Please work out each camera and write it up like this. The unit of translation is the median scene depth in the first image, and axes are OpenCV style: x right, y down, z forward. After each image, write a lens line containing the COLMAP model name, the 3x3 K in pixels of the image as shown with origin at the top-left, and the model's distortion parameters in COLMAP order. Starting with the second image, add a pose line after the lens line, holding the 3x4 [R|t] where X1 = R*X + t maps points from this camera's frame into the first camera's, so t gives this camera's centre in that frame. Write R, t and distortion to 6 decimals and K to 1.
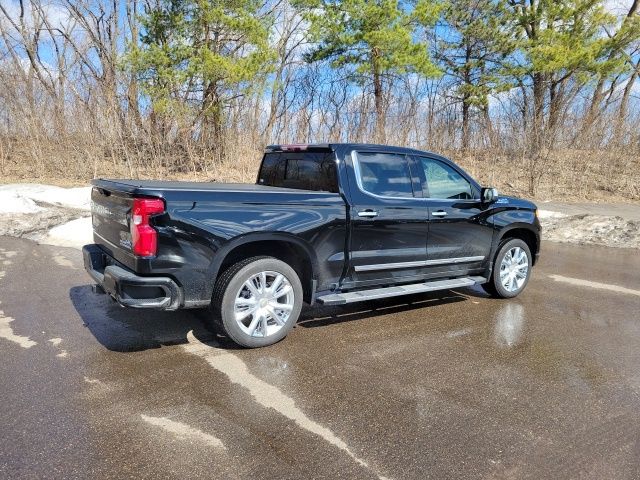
lens RADIAL K [[478.8, 0, 317.9], [0, 478.8, 241.9], [0, 0, 1]] dist [0.062328, -0.043731]
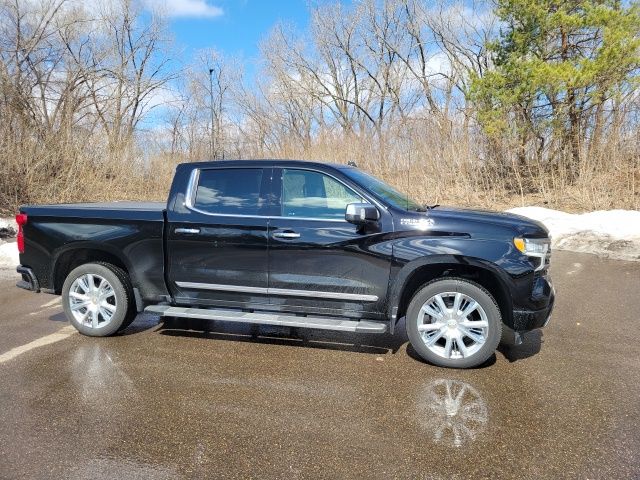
lens RADIAL K [[478.8, 0, 320.2], [0, 478.8, 242.9], [0, 0, 1]] dist [0.062328, -0.043731]
pose [[0.638489, 0.044390, -0.768350, 0.946482], [-0.082557, 0.996525, -0.011031, -0.040382], [0.765190, 0.070476, 0.639935, 0.514528]]
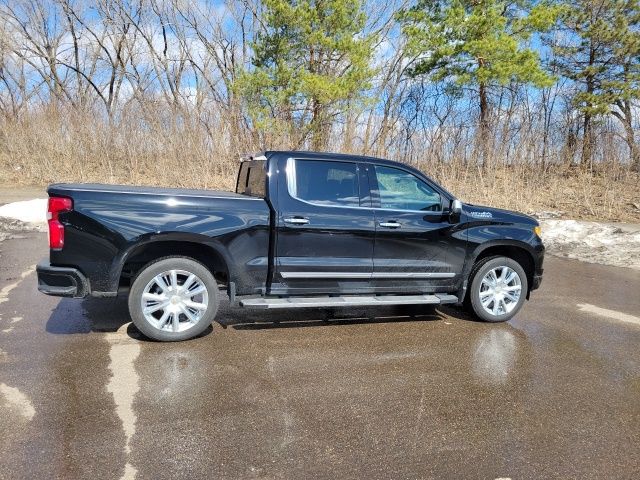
lens RADIAL K [[478.8, 0, 316.9], [0, 478.8, 243.0], [0, 0, 1]] dist [0.062328, -0.043731]
pose [[0.963659, 0.044269, -0.263440, 0.369437], [-0.052560, 0.998317, -0.024502, 0.008969], [0.261912, 0.037458, 0.964364, 0.041932]]
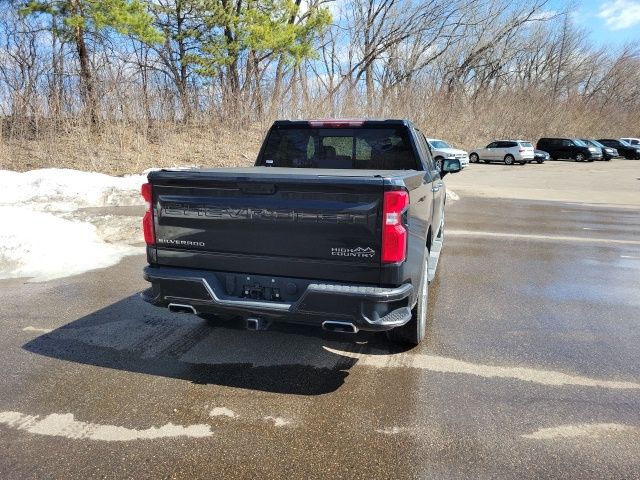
lens RADIAL K [[478.8, 0, 319.1], [0, 478.8, 238.9], [0, 0, 1]] dist [0.062328, -0.043731]
pose [[0.777634, -0.144259, 0.611944, -0.657378], [0.111990, 0.989538, 0.090959, -0.067450], [-0.618663, -0.002201, 0.785653, 0.311407]]
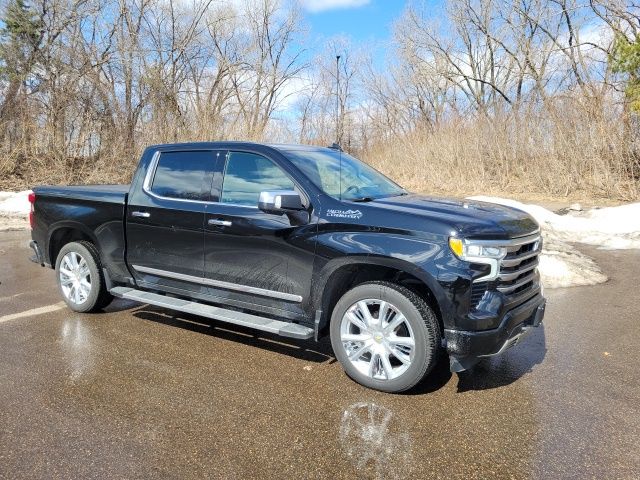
lens RADIAL K [[478.8, 0, 319.0], [0, 478.8, 239.4], [0, 0, 1]] dist [0.062328, -0.043731]
pose [[0.392679, 0.086300, -0.915618, 1.041685], [-0.127336, 0.991100, 0.038804, -0.082363], [0.910818, 0.101354, 0.400173, 0.846594]]
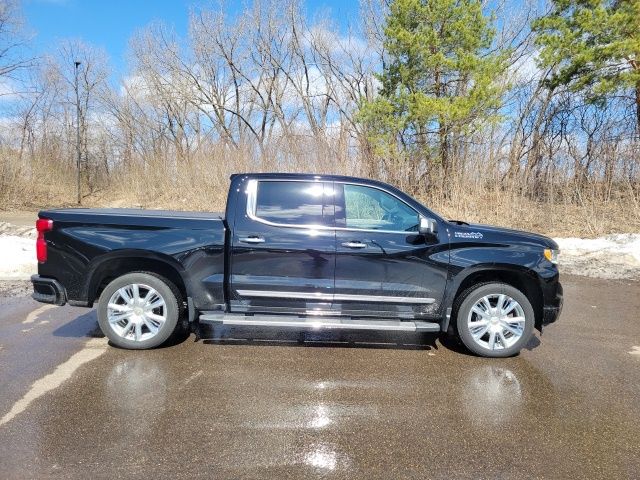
lens RADIAL K [[478.8, 0, 322.5], [0, 478.8, 243.3], [0, 0, 1]] dist [0.062328, -0.043731]
pose [[0.833952, 0.034790, -0.550739, 0.717012], [-0.079213, 0.995222, -0.057080, -0.004466], [0.546122, 0.091227, 0.832723, 0.204262]]
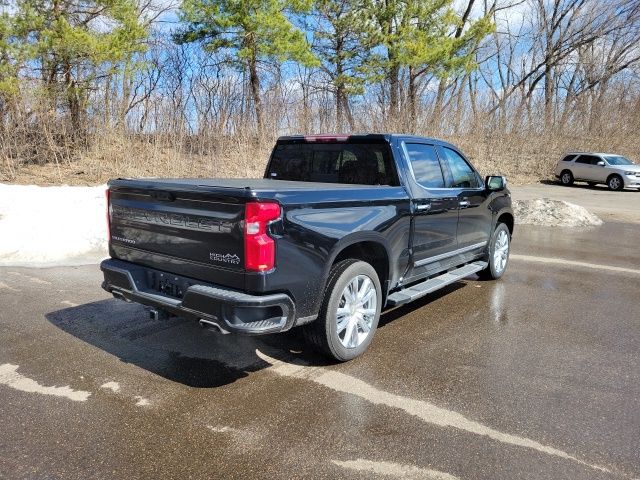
lens RADIAL K [[478.8, 0, 313.9], [0, 478.8, 240.5], [0, 0, 1]] dist [0.062328, -0.043731]
pose [[0.954173, -0.066167, 0.291849, -0.355152], [0.059636, 0.997732, 0.031229, -0.030676], [-0.293253, -0.012393, 0.955955, 0.121974]]
